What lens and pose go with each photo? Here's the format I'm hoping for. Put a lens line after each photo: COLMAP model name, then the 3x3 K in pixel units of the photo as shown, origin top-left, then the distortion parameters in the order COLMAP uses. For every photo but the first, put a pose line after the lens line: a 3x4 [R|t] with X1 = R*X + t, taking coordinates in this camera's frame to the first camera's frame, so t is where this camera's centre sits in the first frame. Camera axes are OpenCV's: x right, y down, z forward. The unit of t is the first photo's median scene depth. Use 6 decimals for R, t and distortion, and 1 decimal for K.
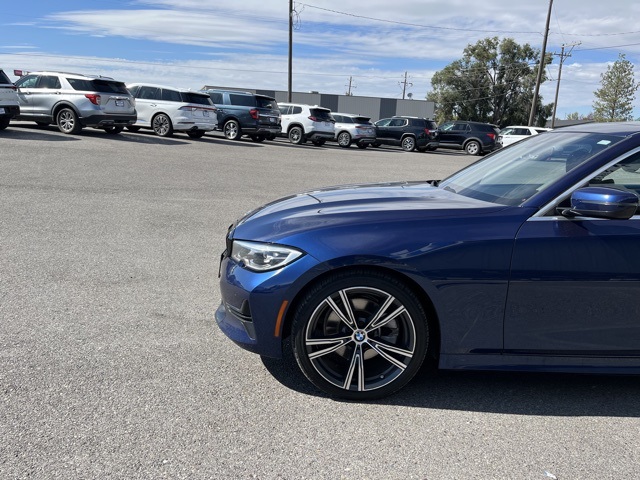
lens RADIAL K [[485.9, 0, 316.1], [0, 485.9, 237.9], [0, 0, 1]] dist [0.066138, -0.093328]
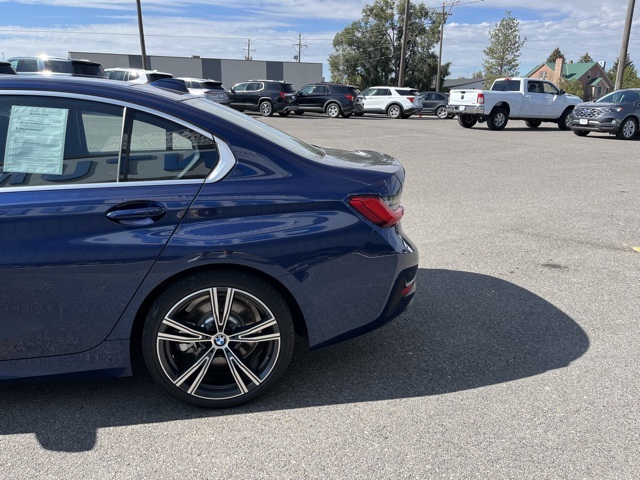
lens RADIAL K [[485.9, 0, 324.6], [0, 485.9, 234.0], [0, 0, 1]] dist [0.066138, -0.093328]
pose [[0.986252, -0.077375, 0.146016, 0.165470], [0.068610, 0.995579, 0.064147, 0.002094], [-0.150334, -0.053247, 0.987200, 0.011070]]
